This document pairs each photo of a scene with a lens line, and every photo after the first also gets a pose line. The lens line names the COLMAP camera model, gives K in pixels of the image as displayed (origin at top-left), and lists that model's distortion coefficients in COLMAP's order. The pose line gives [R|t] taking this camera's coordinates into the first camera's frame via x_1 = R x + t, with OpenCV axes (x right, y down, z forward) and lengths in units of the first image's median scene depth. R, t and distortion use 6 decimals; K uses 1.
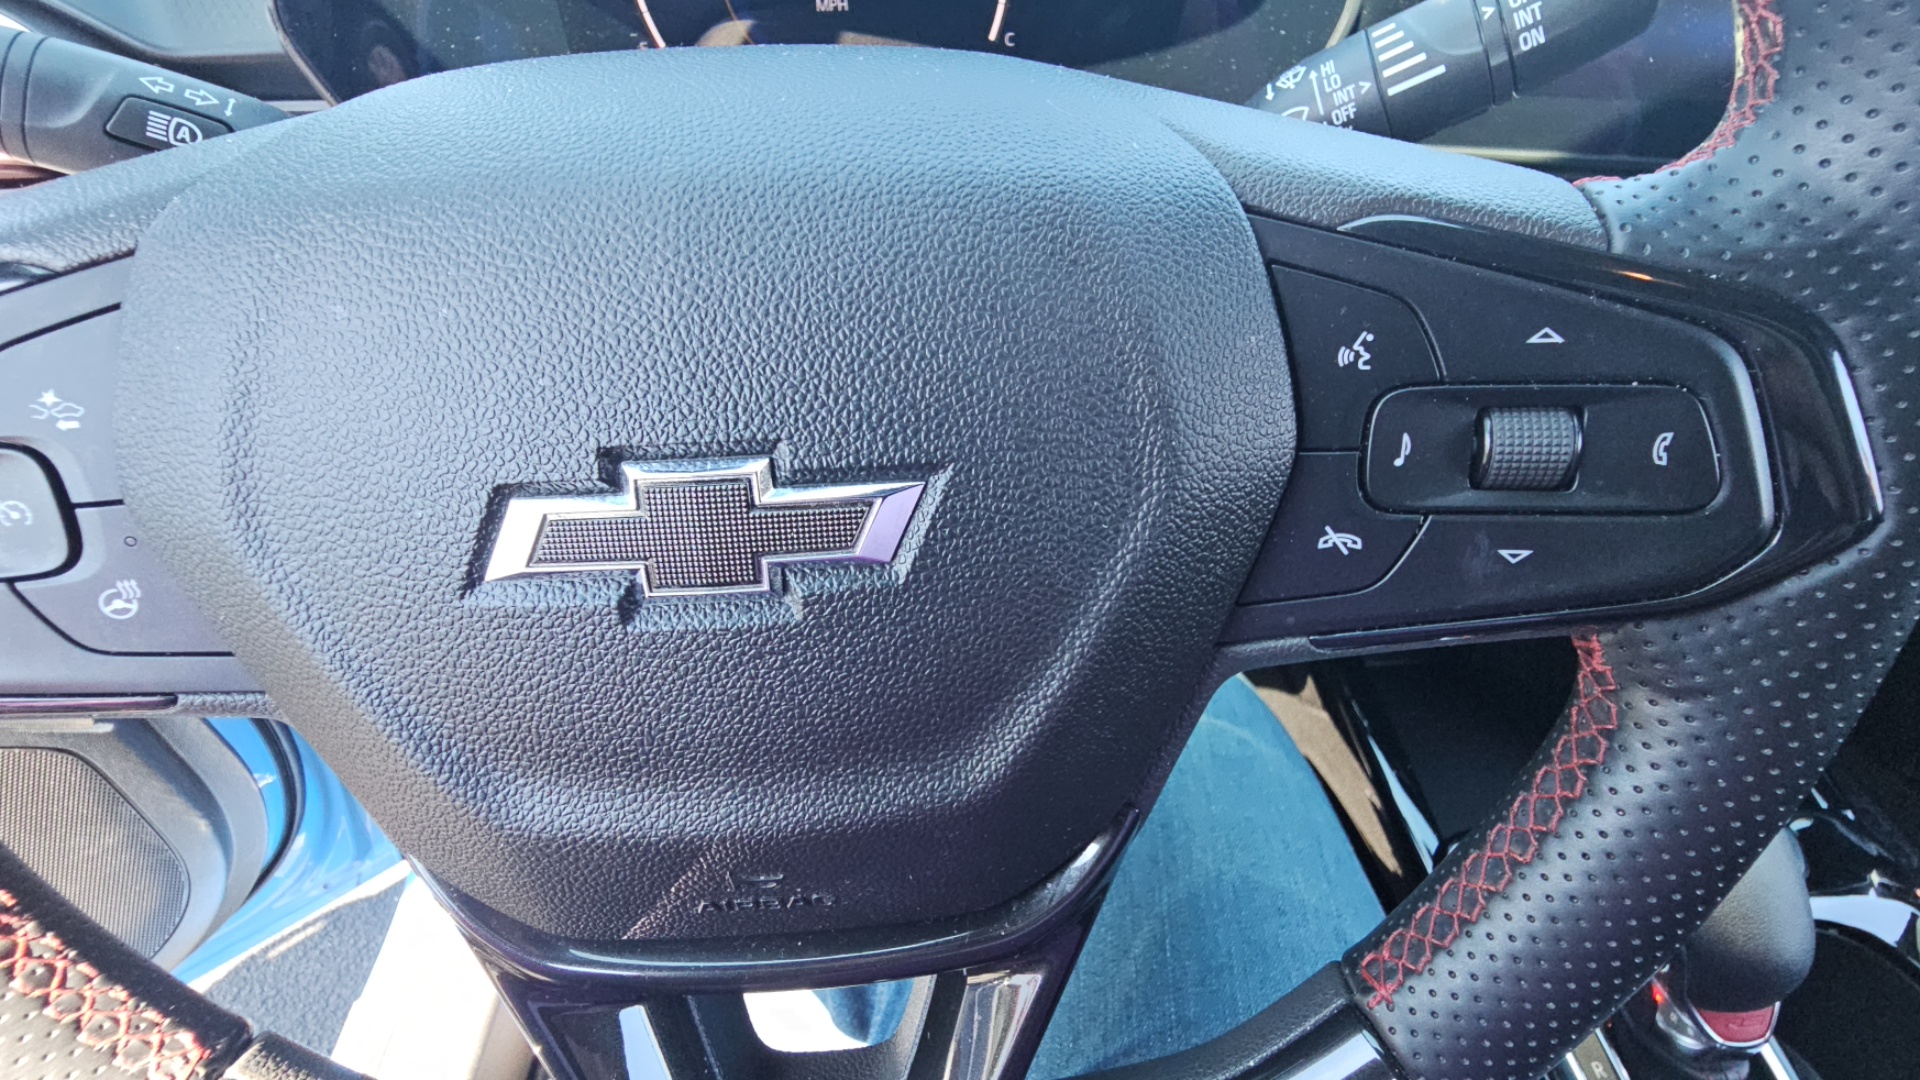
lens RADIAL K [[863.4, 0, 978.8], [0, 863.4, 547.1], [0, 0, 1]] dist [0.027922, -0.018558]
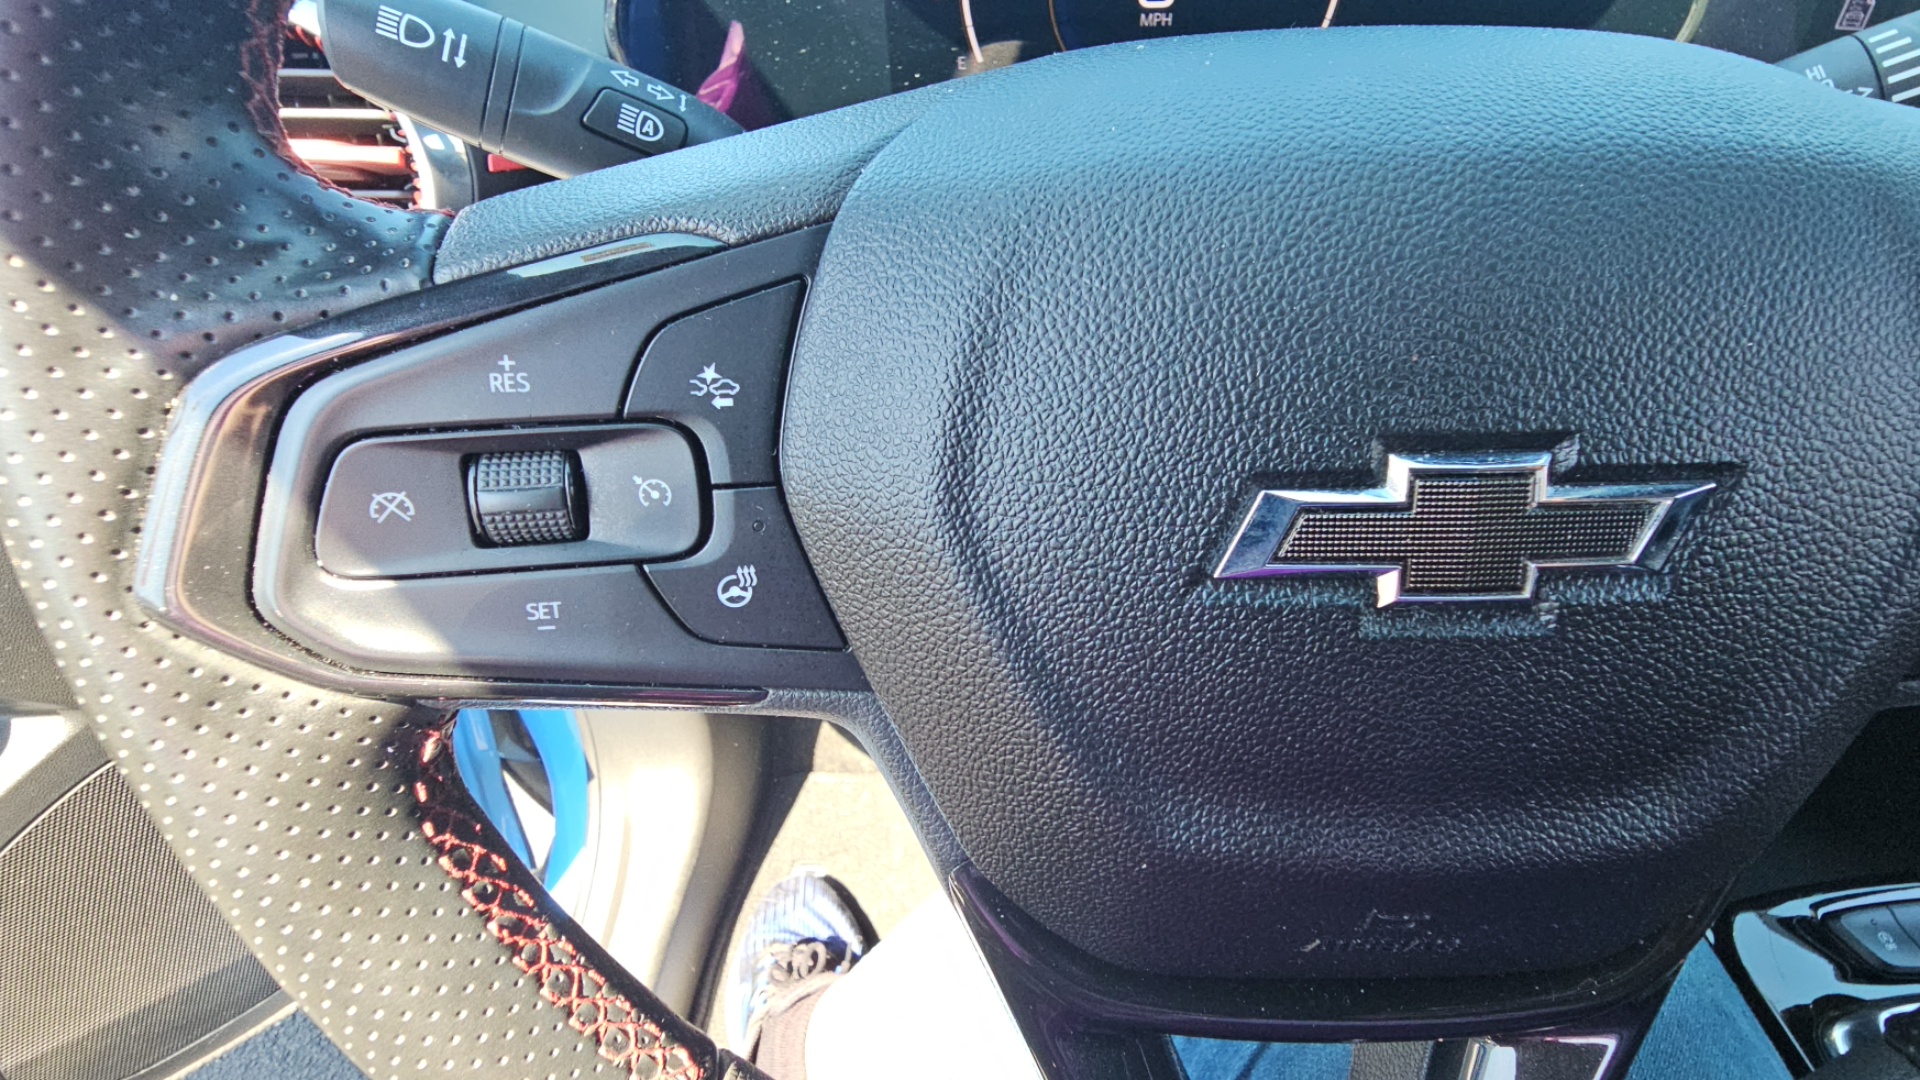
lens RADIAL K [[855.5, 0, 960.0], [0, 855.5, 540.0], [0, 0, 1]] dist [0.001101, -0.001840]
pose [[0.998608, 0.030418, -0.043099, -0.624923], [-0.032081, 0.998746, -0.038427, 0.033020], [0.041876, 0.039756, 0.998332, 0.063456]]
